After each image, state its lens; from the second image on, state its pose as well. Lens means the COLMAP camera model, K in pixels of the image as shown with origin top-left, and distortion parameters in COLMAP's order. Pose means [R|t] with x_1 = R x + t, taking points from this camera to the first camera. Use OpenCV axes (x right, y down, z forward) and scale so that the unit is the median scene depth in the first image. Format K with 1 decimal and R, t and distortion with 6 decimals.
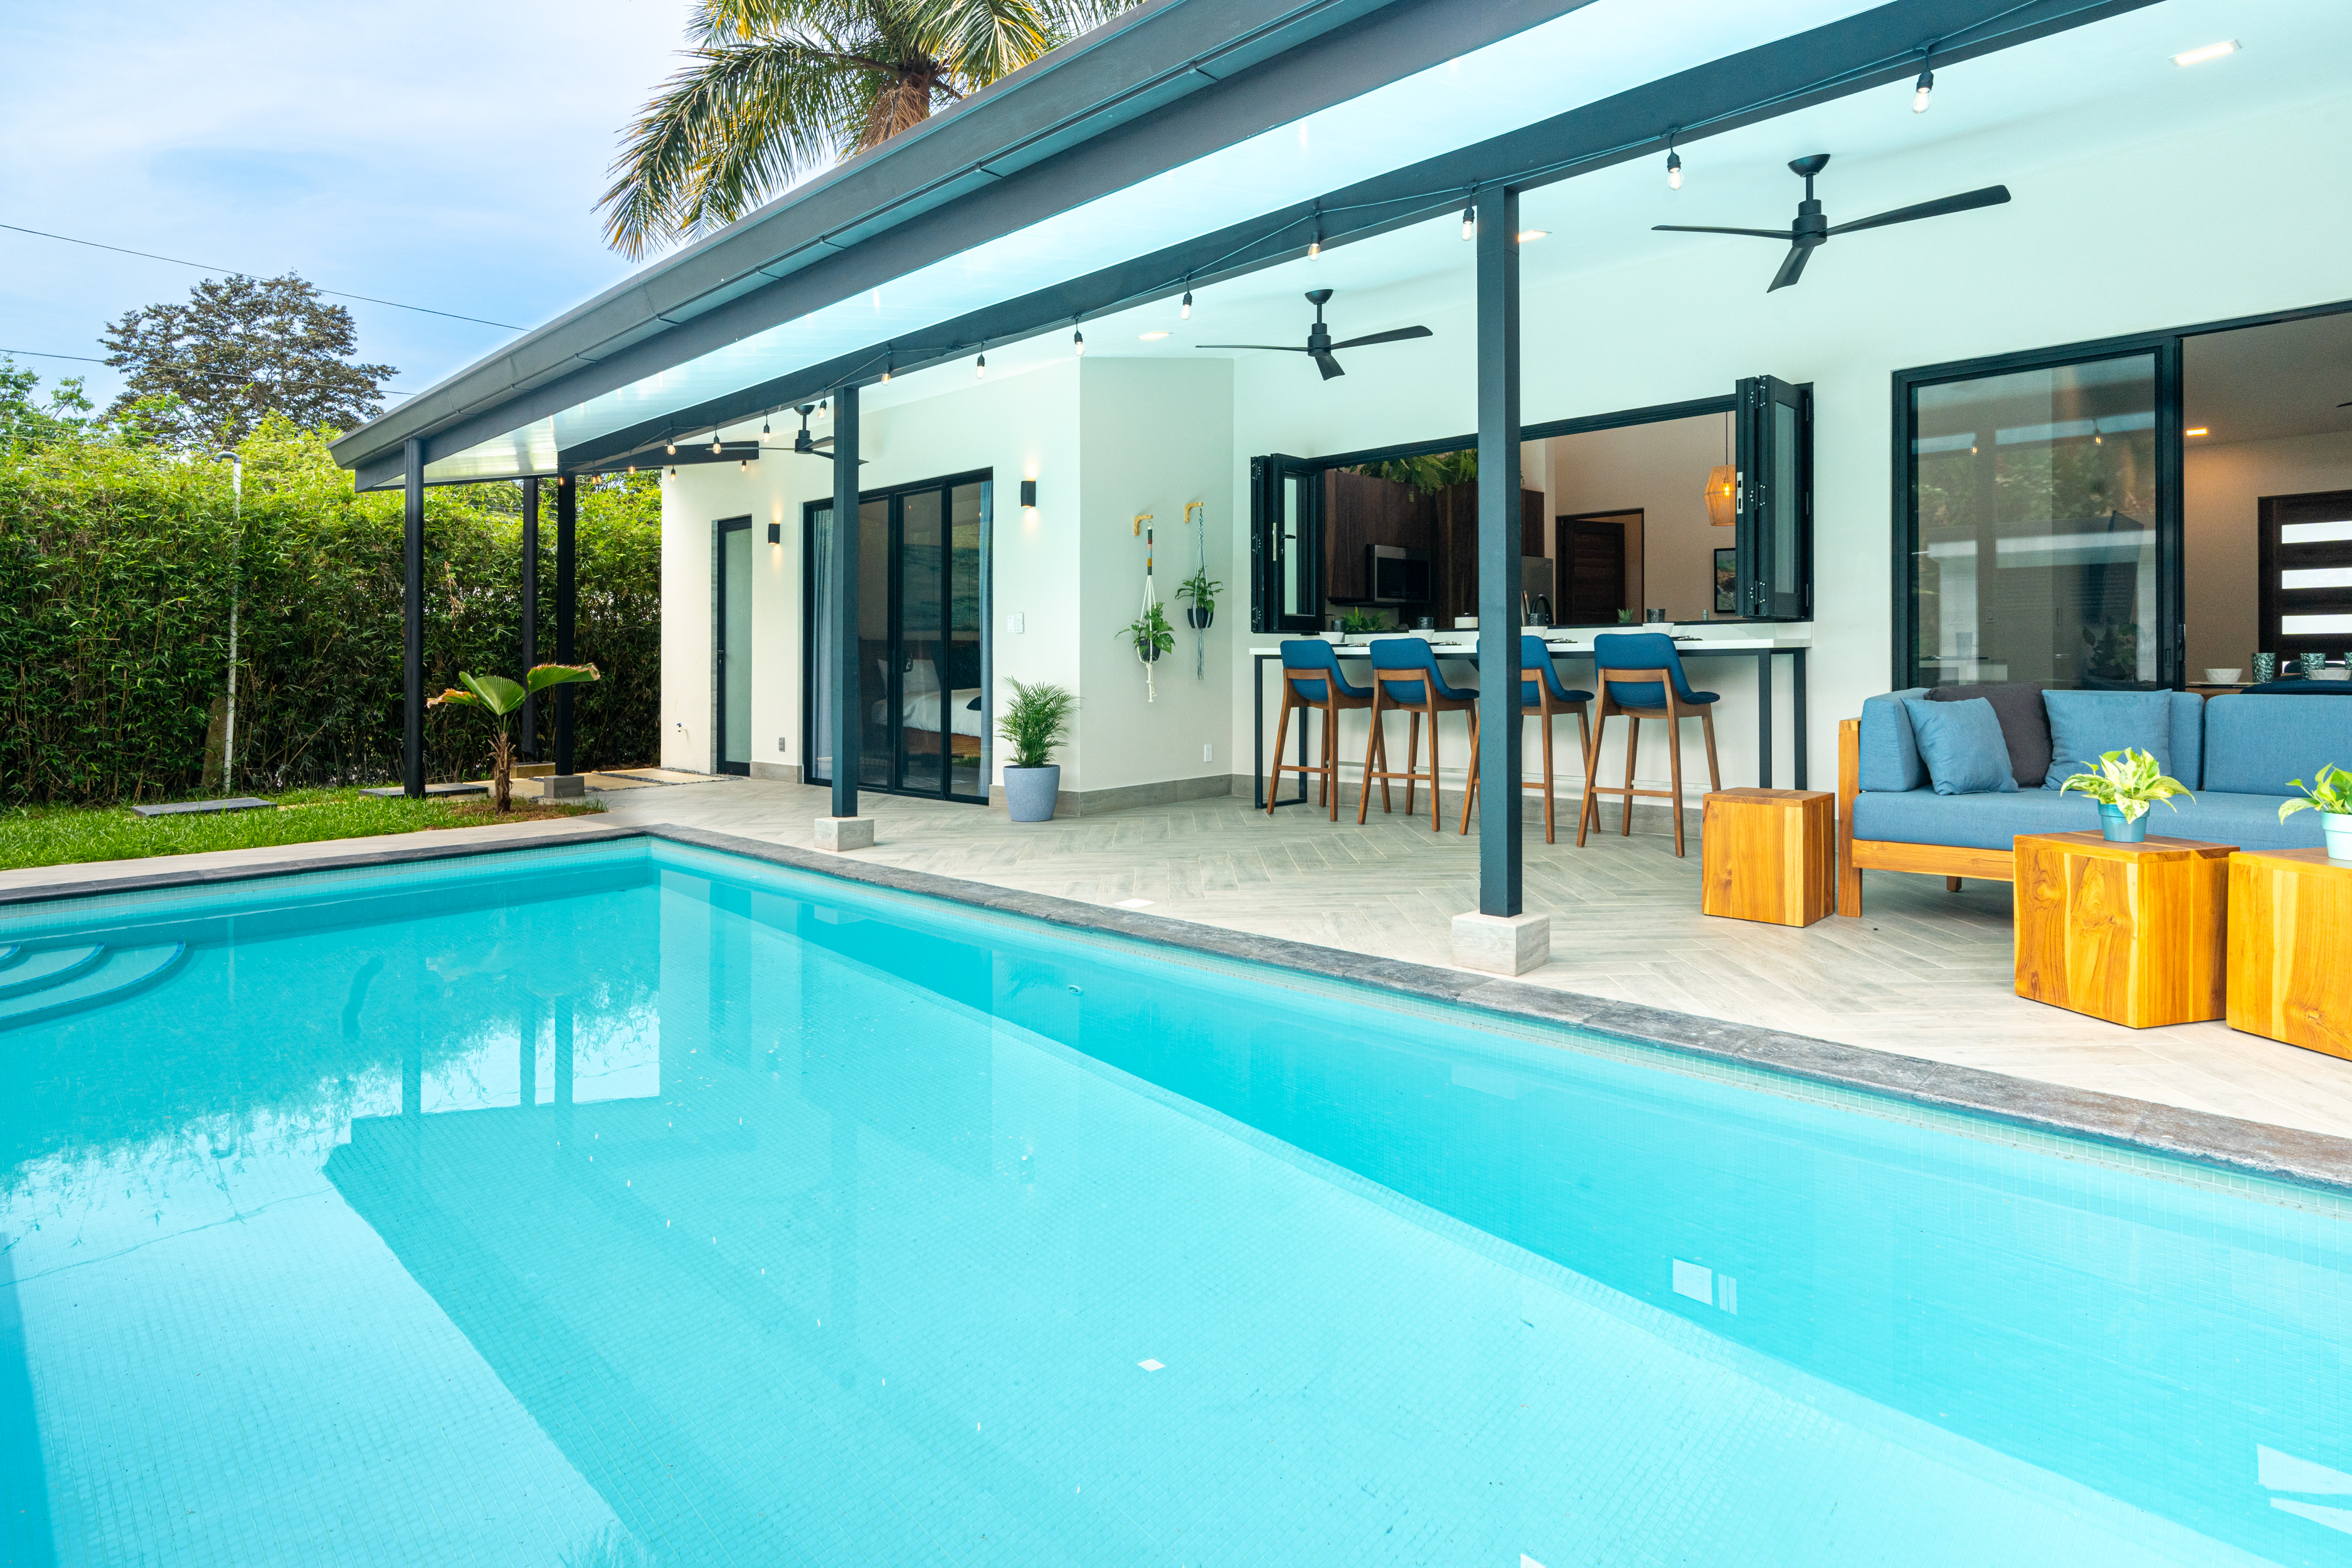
lens RADIAL K [[1262.4, 0, 1134.1], [0, 1262.4, 680.0], [0, 0, 1]] dist [-0.005241, 0.001014]
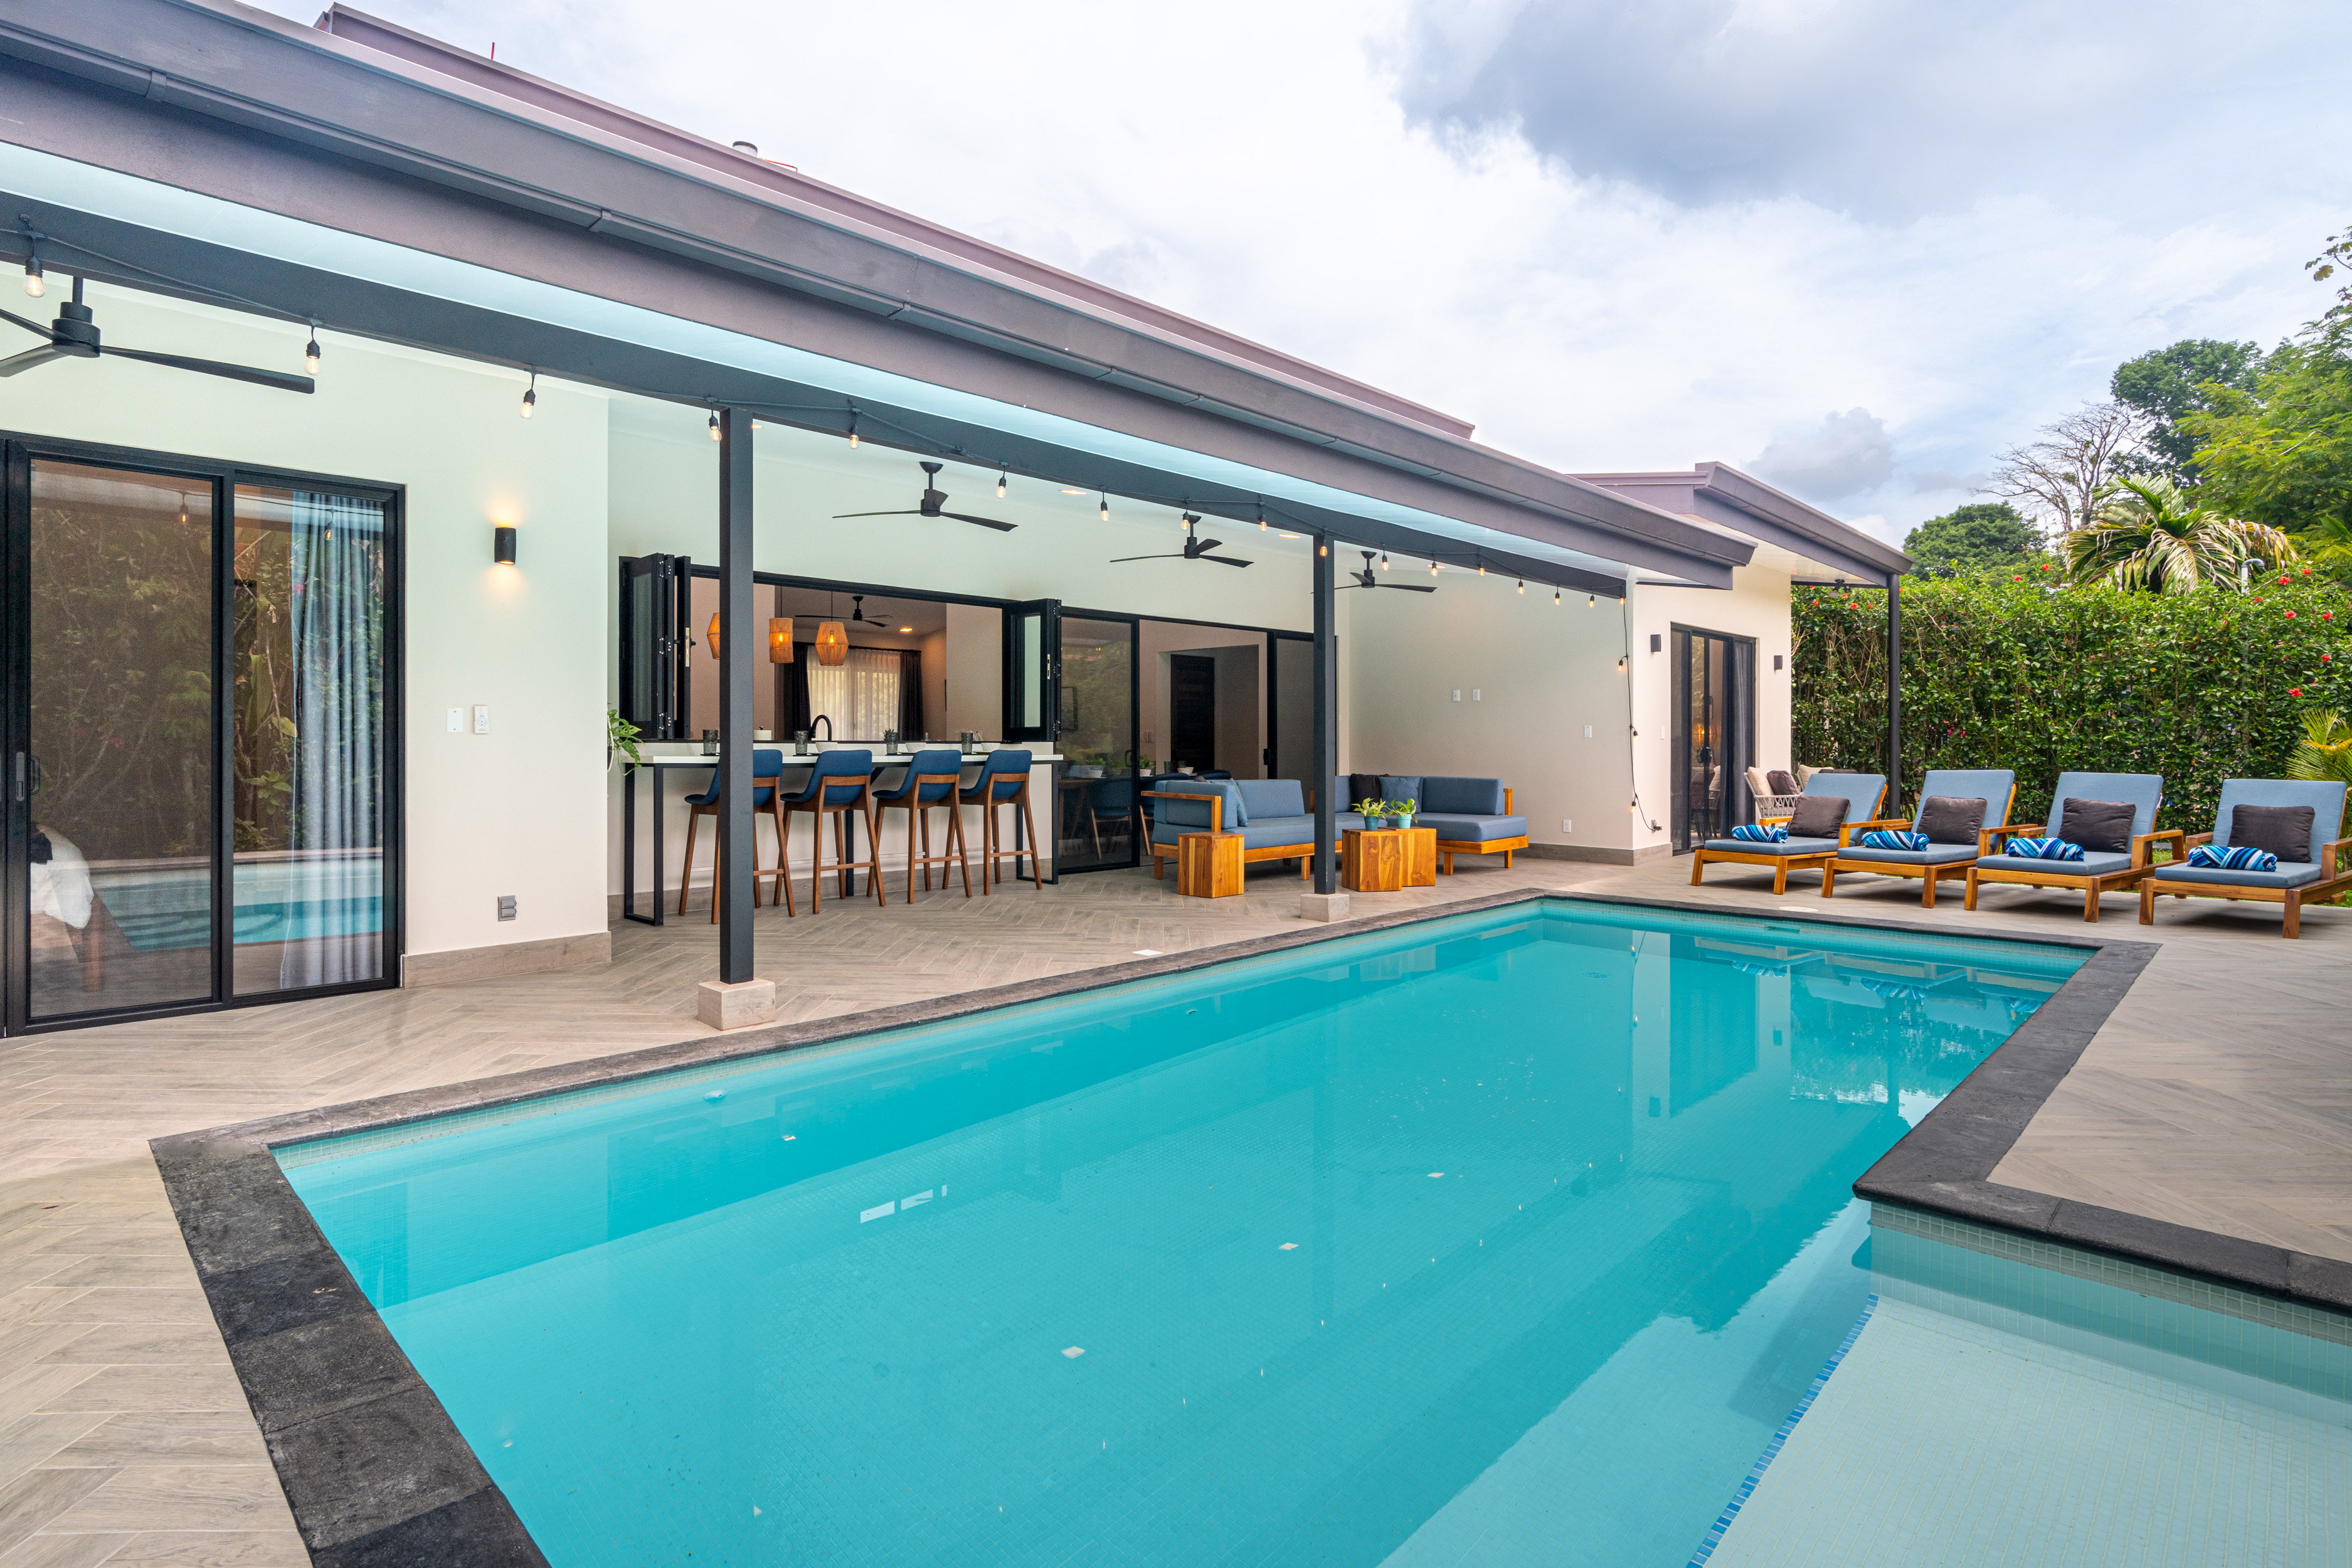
lens RADIAL K [[1163.1, 0, 1157.8], [0, 1163.1, 734.7], [0, 0, 1]] dist [-0.018246, 0.007772]
pose [[-0.008170, 0.023332, 0.999694, -0.932116], [0.016850, 0.999589, -0.023192, -0.017341], [-0.999825, 0.016655, -0.008560, 0.767938]]
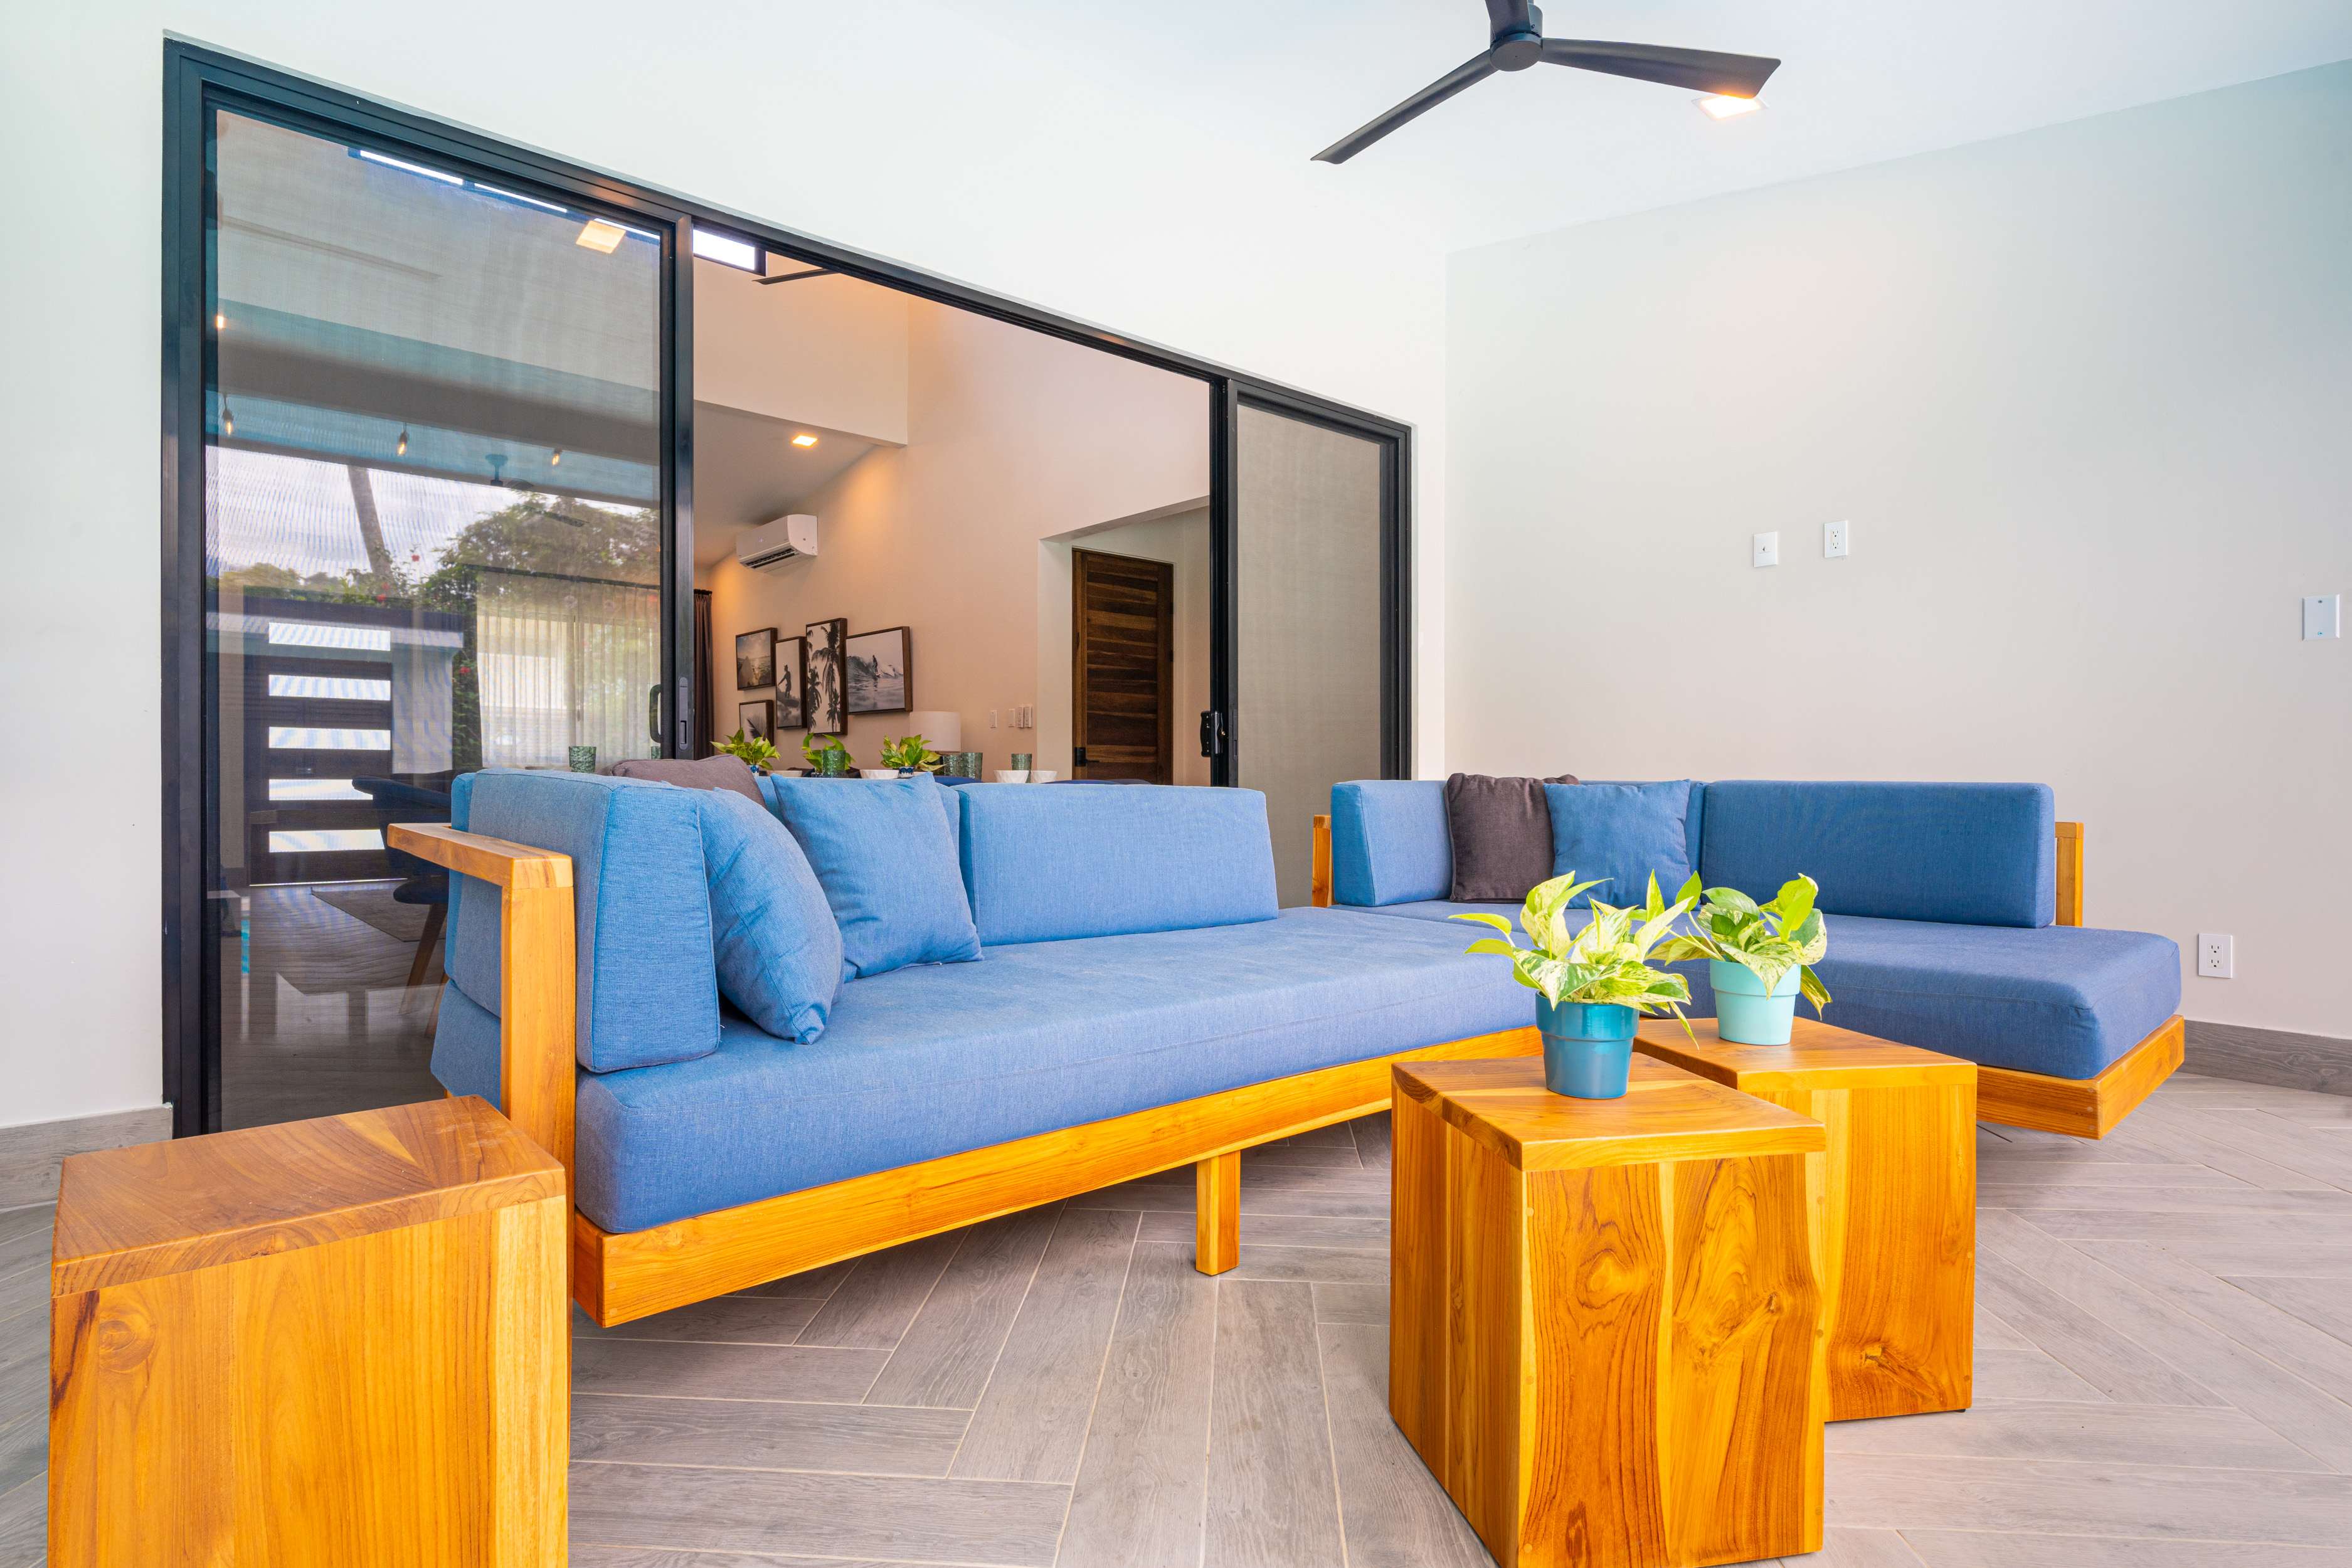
lens RADIAL K [[1203.7, 0, 1175.6], [0, 1203.7, 795.5], [0, 0, 1]] dist [0.005237, 0.000377]
pose [[0.049888, 0.004364, 0.998745, 0.192093], [0.013385, 0.999898, -0.005037, 0.015211], [-0.998665, 0.013620, 0.049824, 0.572491]]
